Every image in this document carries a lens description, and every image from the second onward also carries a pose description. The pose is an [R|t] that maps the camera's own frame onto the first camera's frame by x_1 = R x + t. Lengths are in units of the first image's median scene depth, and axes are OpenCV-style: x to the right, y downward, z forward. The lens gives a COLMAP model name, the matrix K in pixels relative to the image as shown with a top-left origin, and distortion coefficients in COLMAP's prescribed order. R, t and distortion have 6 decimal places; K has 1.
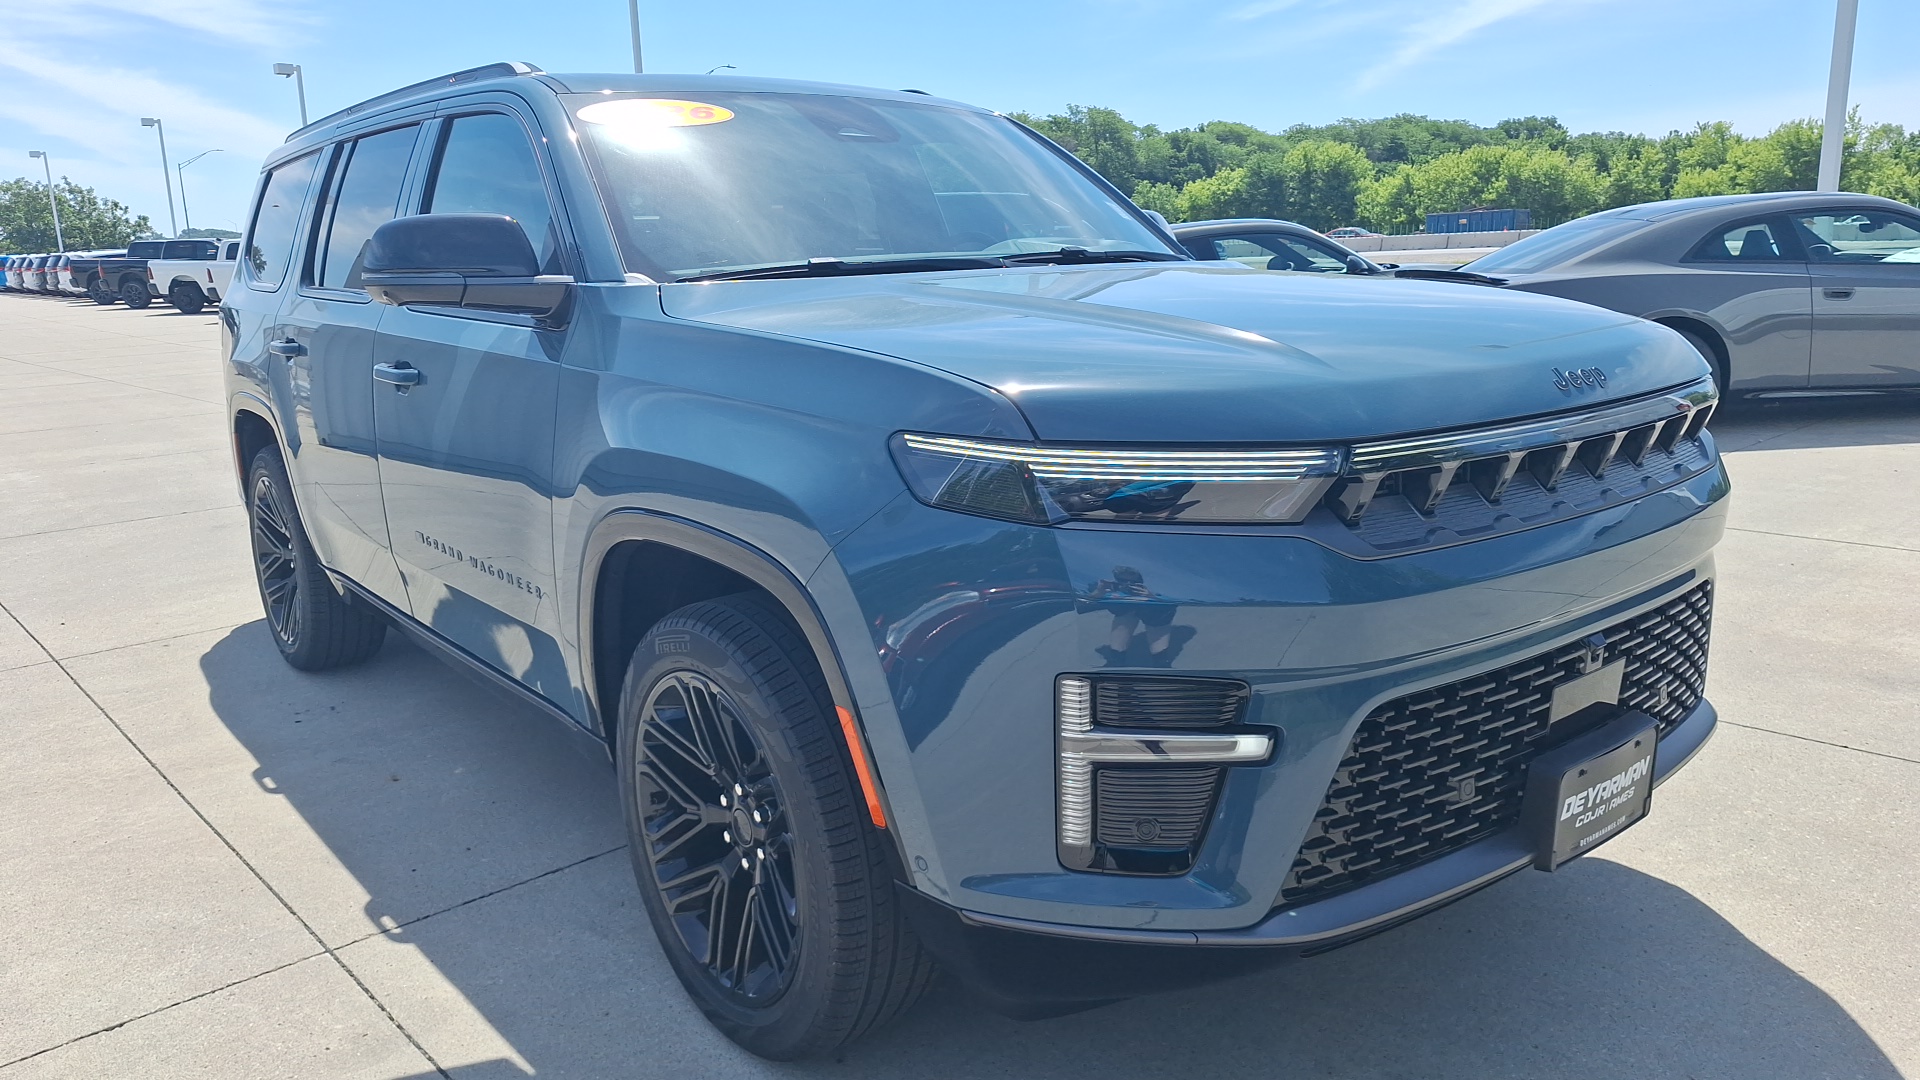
lens RADIAL K [[1368.6, 0, 971.2], [0, 1368.6, 546.1], [0, 0, 1]] dist [0.042892, -0.014189]
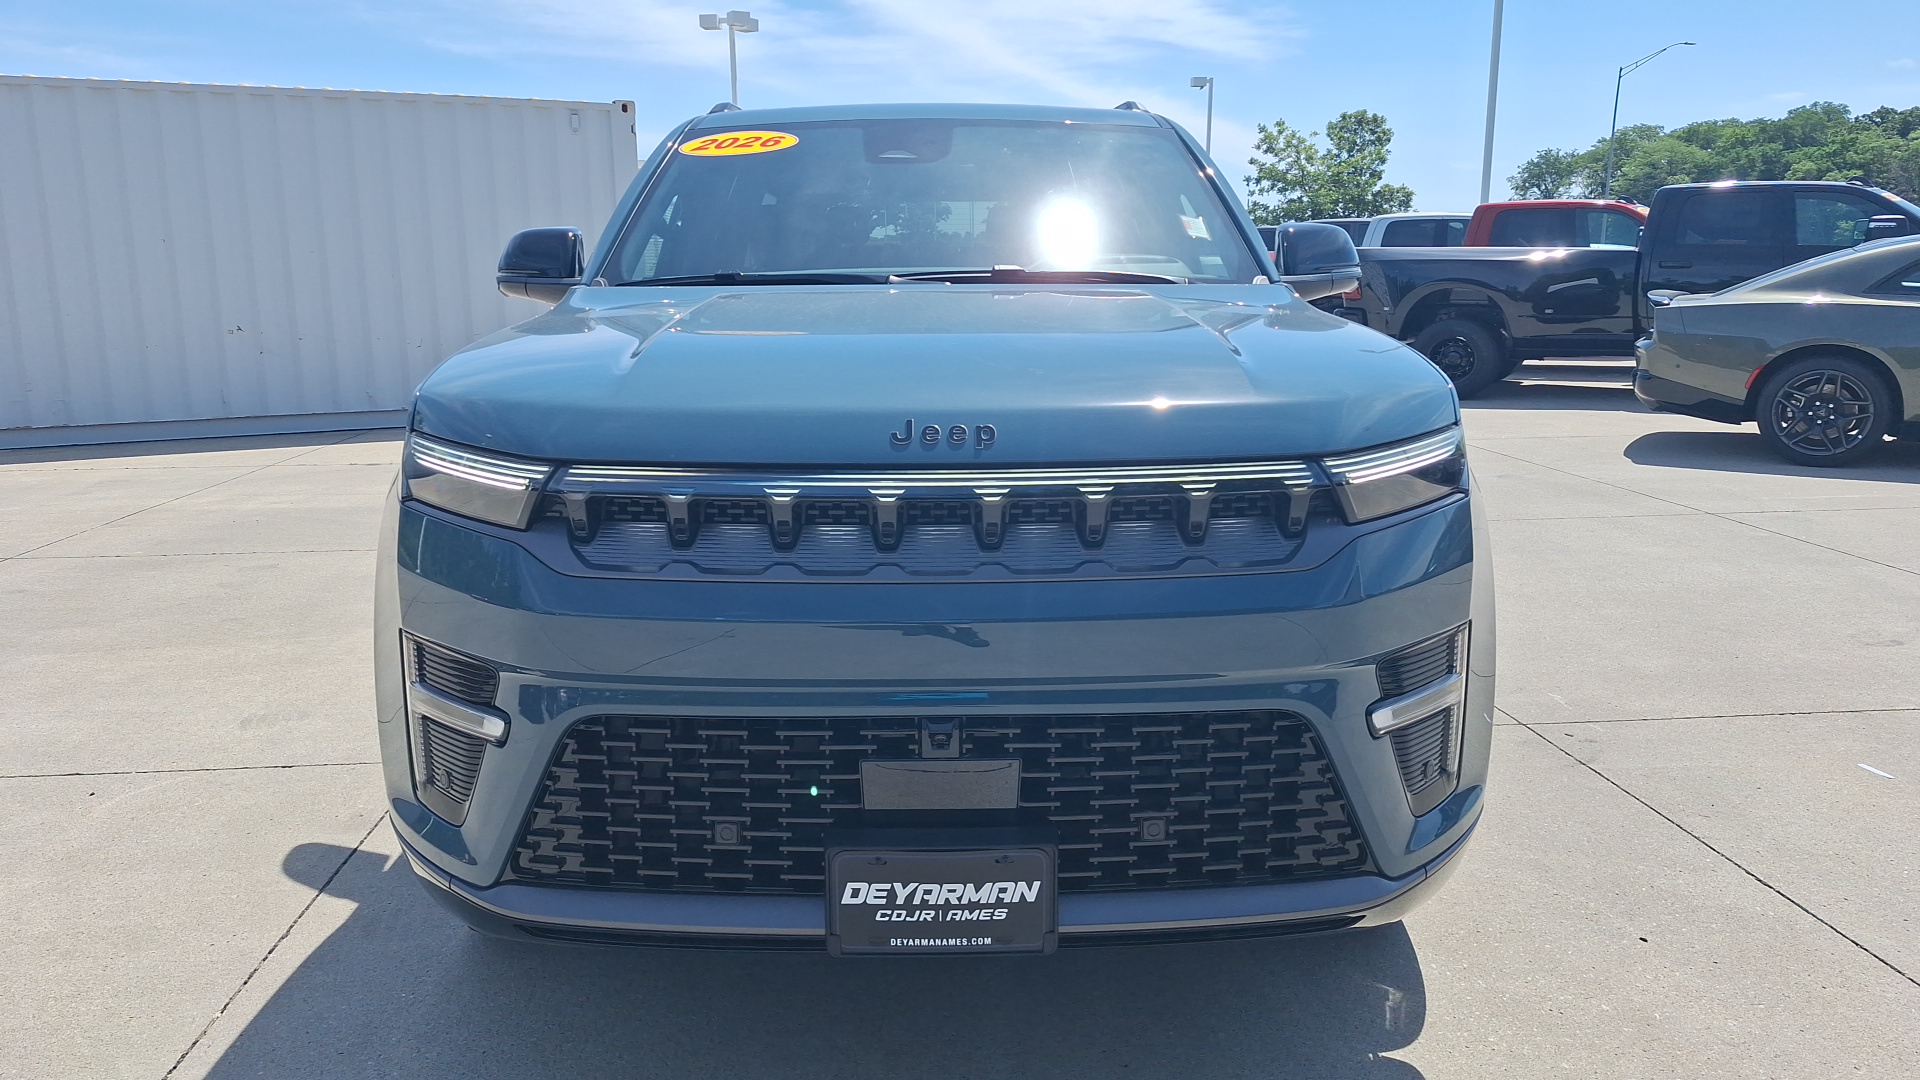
lens RADIAL K [[1368.6, 0, 970.3], [0, 1368.6, 528.8], [0, 0, 1]] dist [0.042892, -0.014189]
pose [[0.761696, 0.141438, -0.632309, 0.962586], [-0.143419, 0.988481, 0.048342, -0.097520], [0.631863, 0.053863, 0.773206, 0.309027]]
